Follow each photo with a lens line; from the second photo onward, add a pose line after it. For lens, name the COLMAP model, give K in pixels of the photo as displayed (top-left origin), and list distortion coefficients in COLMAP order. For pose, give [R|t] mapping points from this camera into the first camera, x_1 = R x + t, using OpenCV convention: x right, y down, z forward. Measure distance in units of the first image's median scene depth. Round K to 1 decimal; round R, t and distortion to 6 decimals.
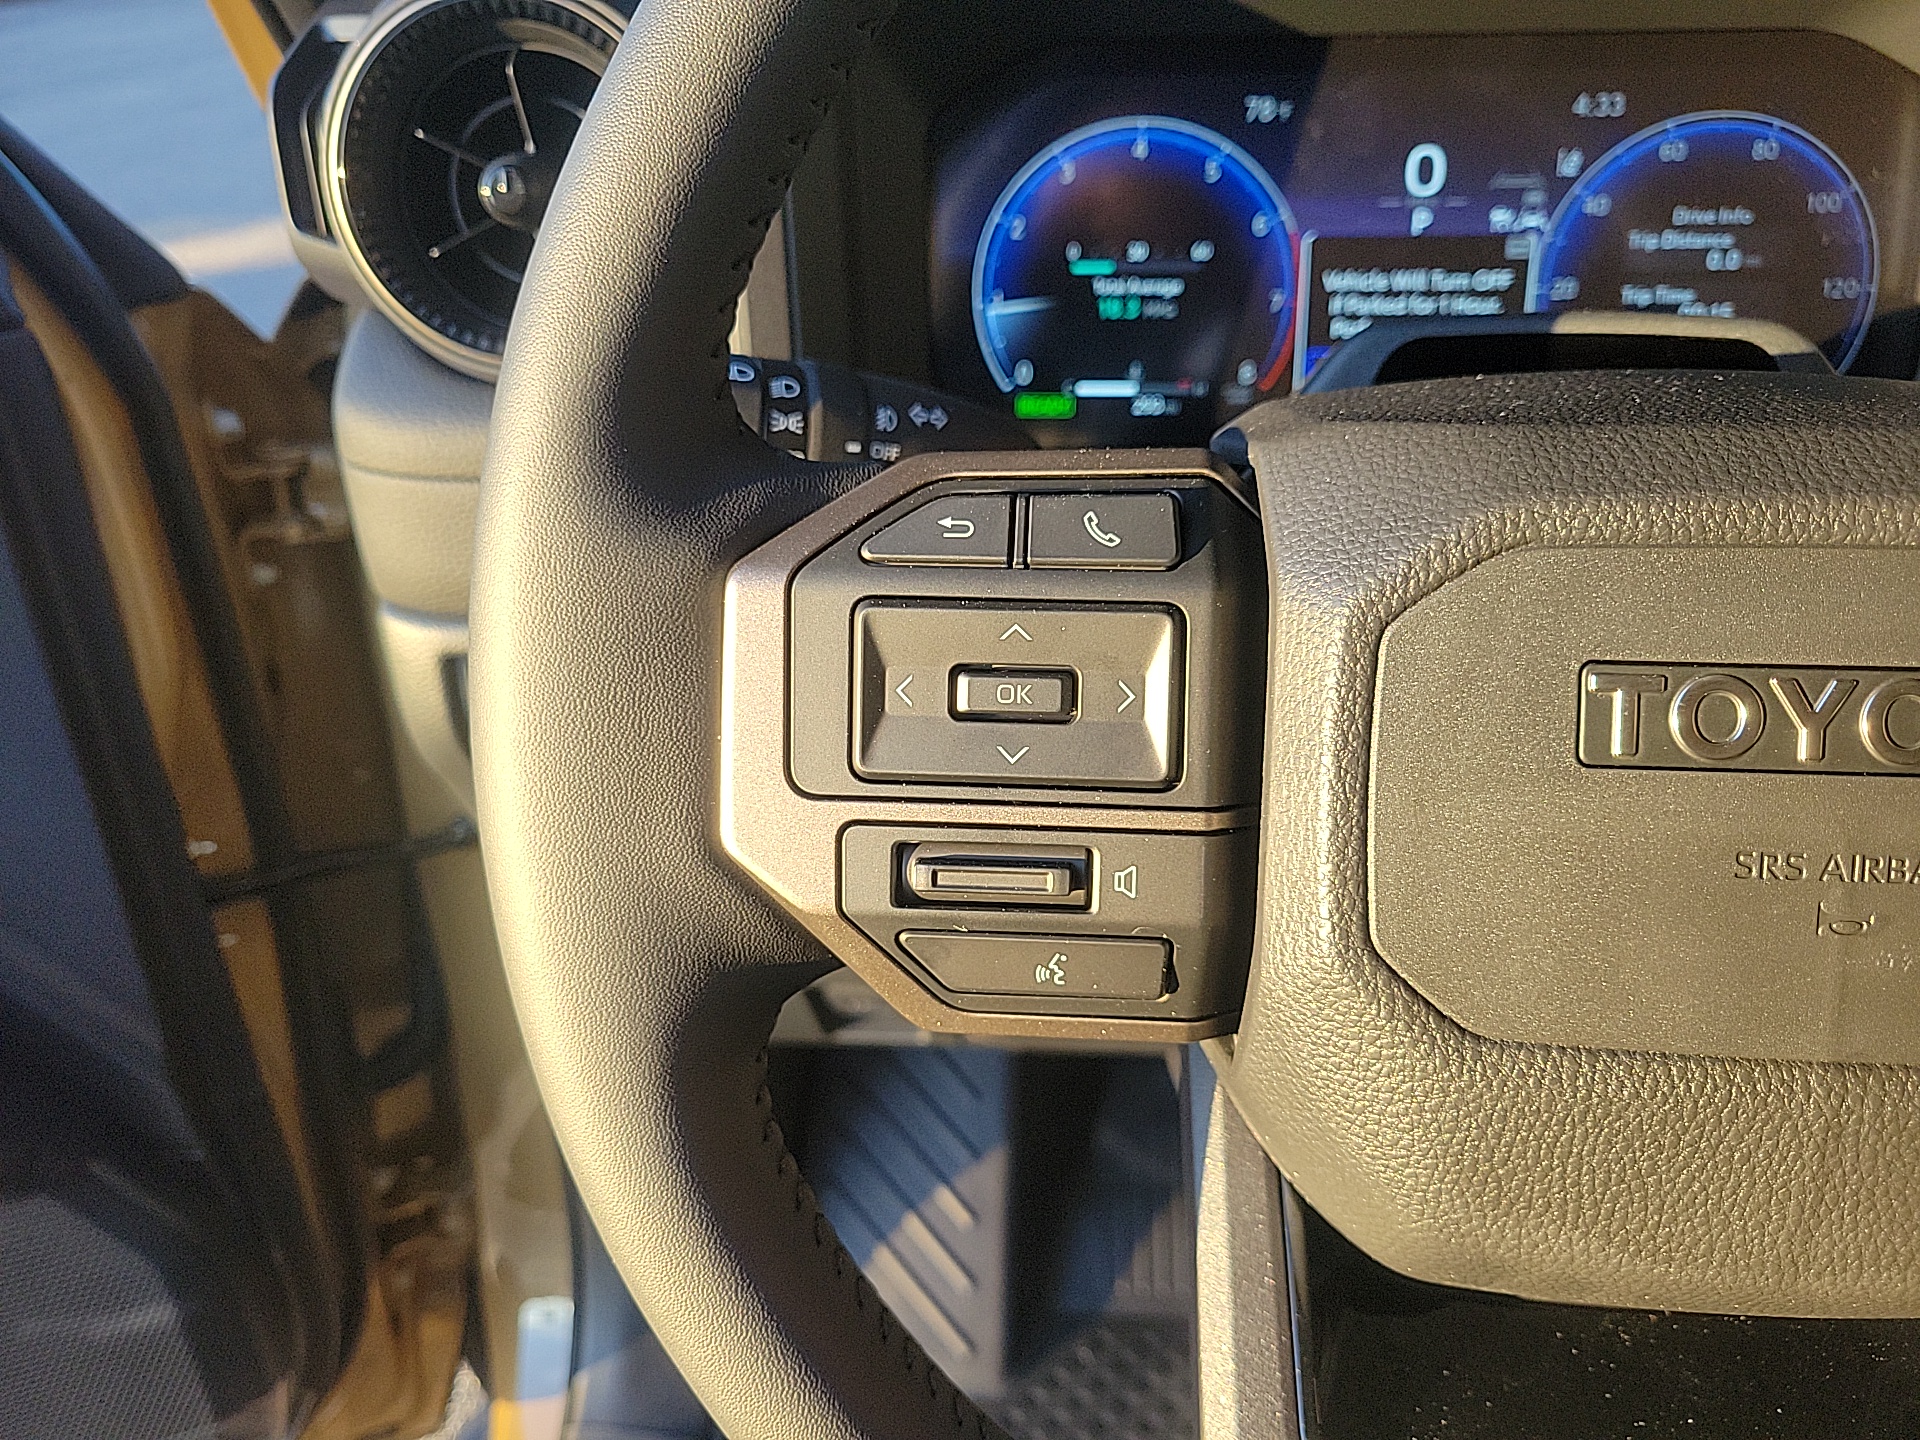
lens RADIAL K [[1477.4, 0, 948.4], [0, 1477.4, 726.9], [0, 0, 1]] dist [0.014841, 0.002541]
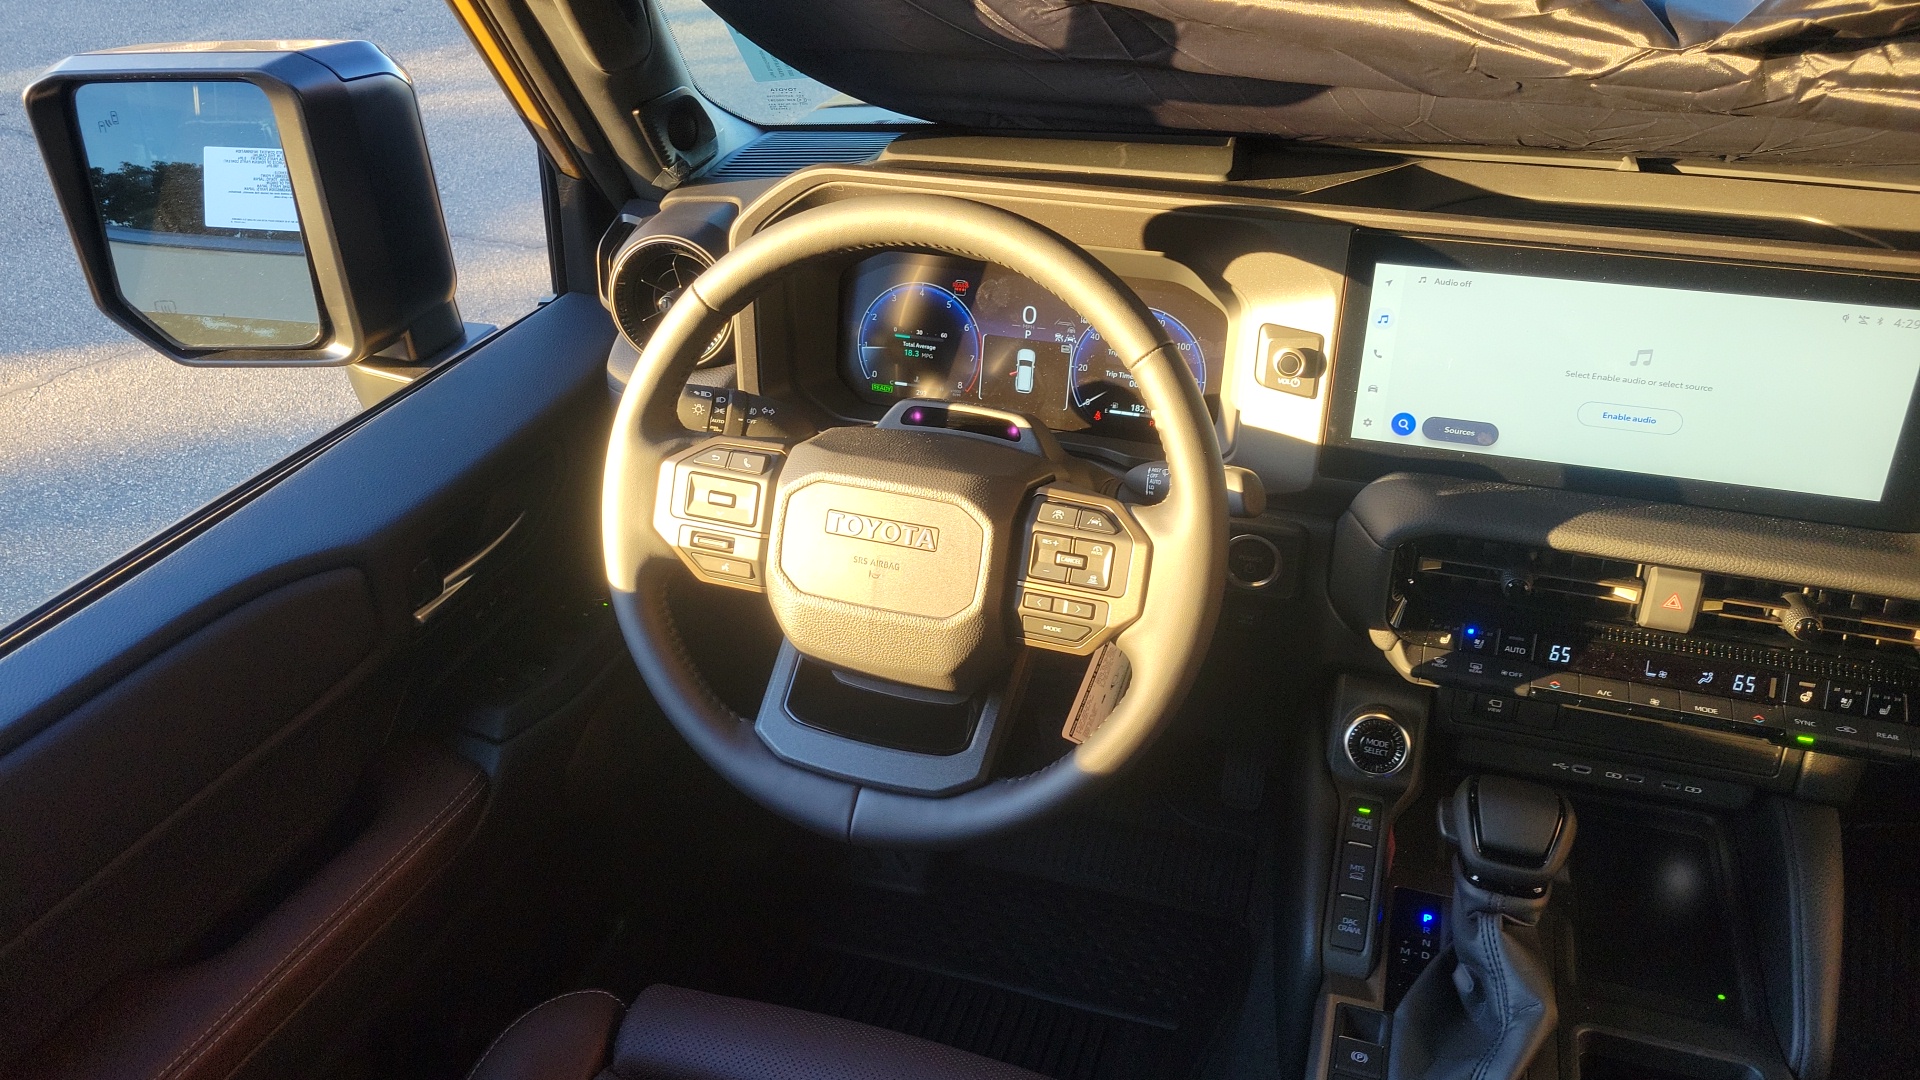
lens RADIAL K [[1450.8, 0, 968.4], [0, 1450.8, 546.3], [0, 0, 1]] dist [0.050018, -0.000402]
pose [[0.969984, 0.138871, -0.199614, 0.781942], [-0.134273, 0.990273, 0.036461, -0.067312], [0.202736, -0.008564, 0.979196, -1.447661]]
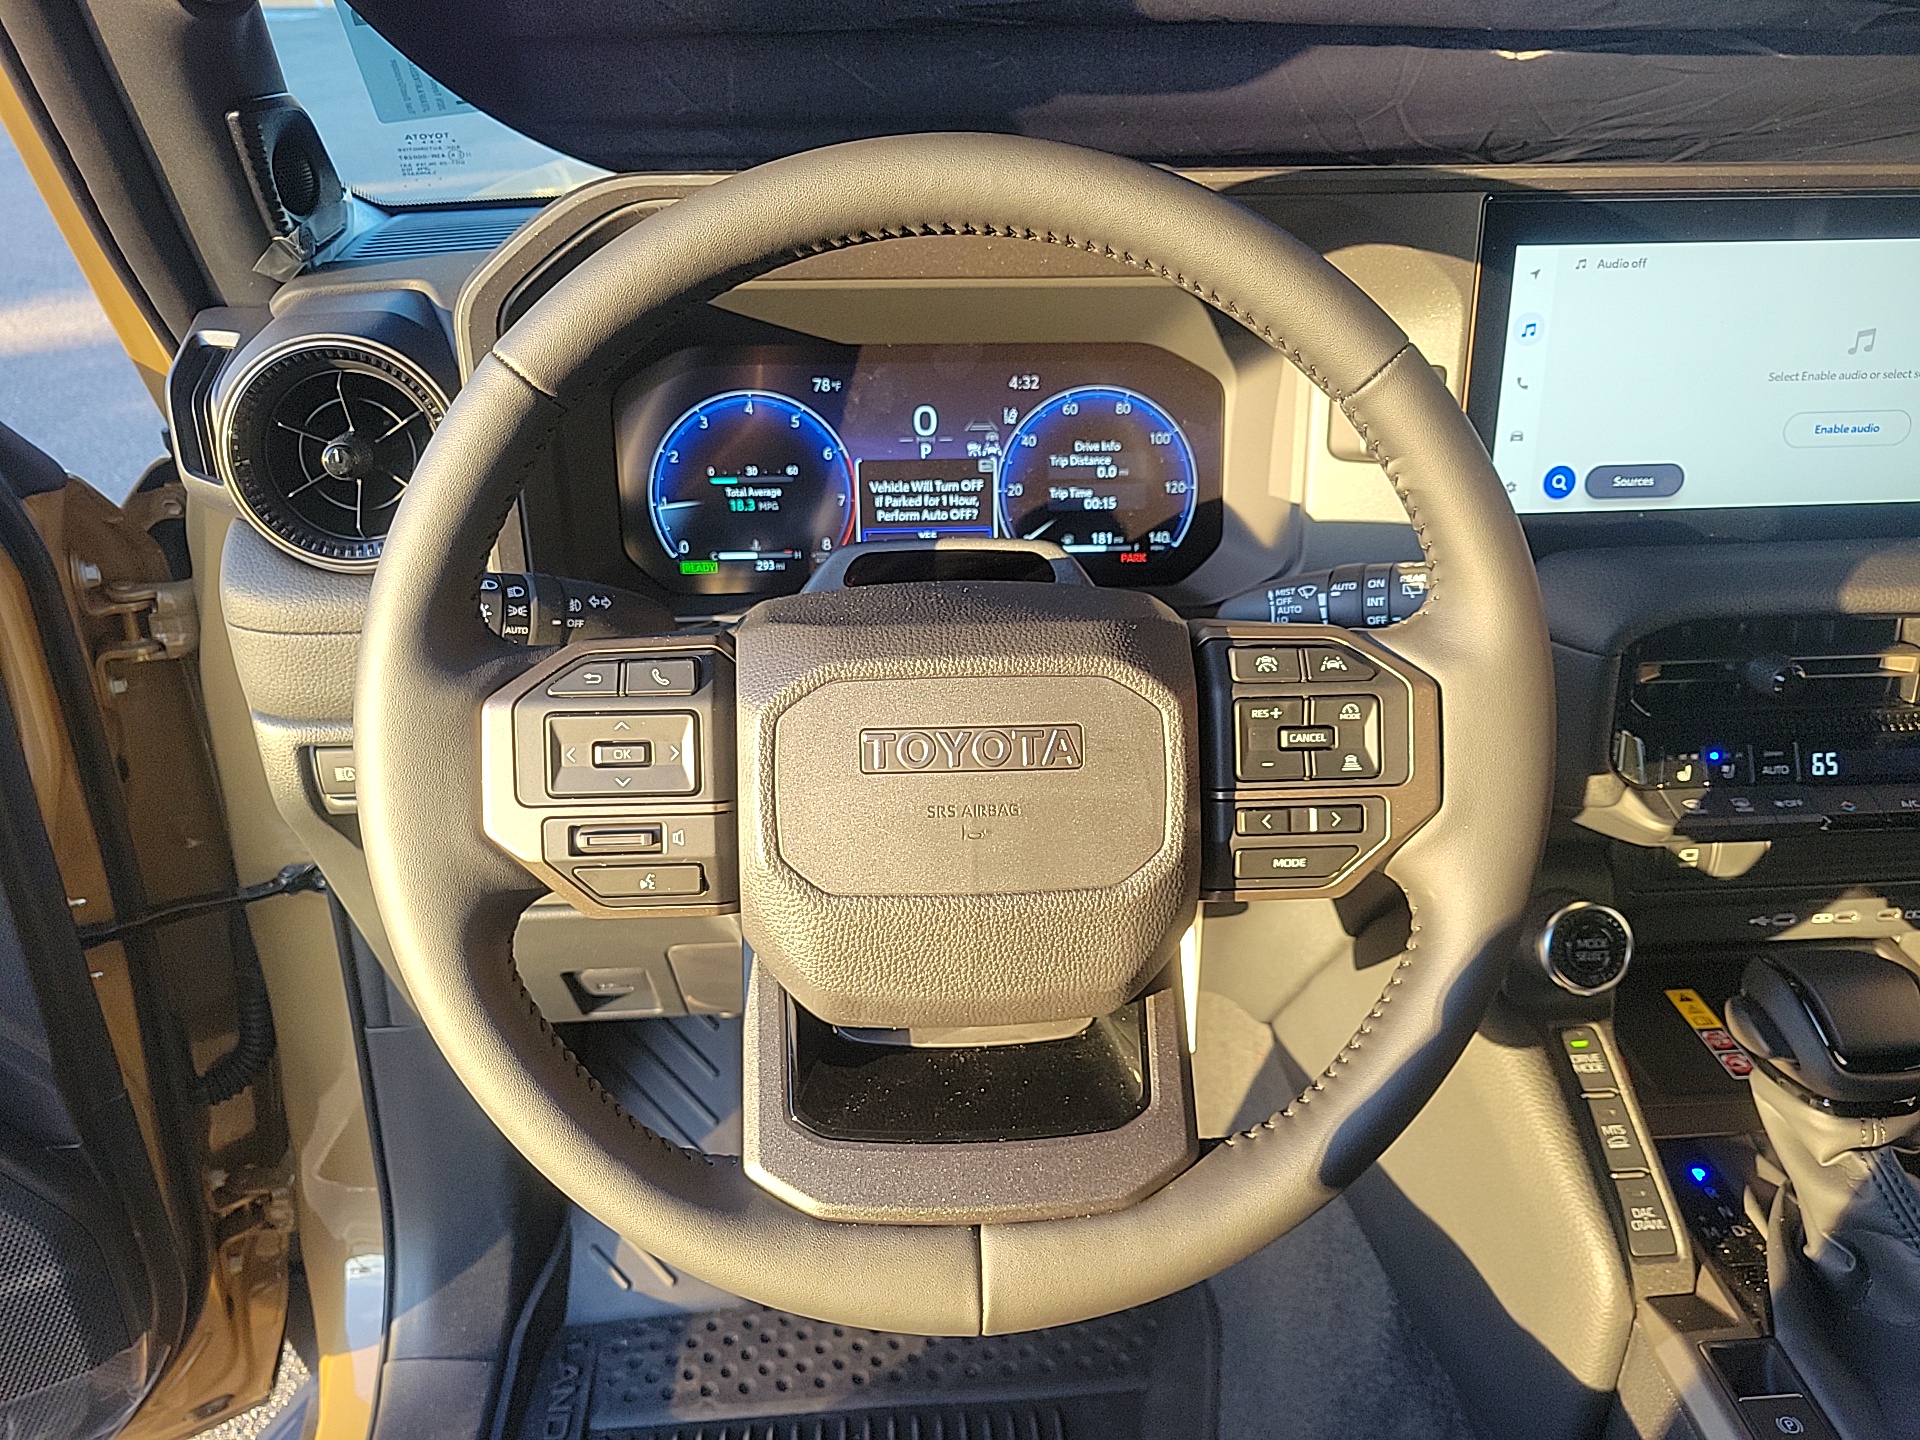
lens RADIAL K [[1477.4, 0, 959.4], [0, 1477.4, 717.5], [0, 0, 1]] dist [0.014841, 0.002541]
pose [[0.988145, -0.042822, 0.147430, 0.107896], [0.049275, 0.997968, -0.040398, 0.018035], [-0.145401, 0.047183, 0.988247, -0.610171]]
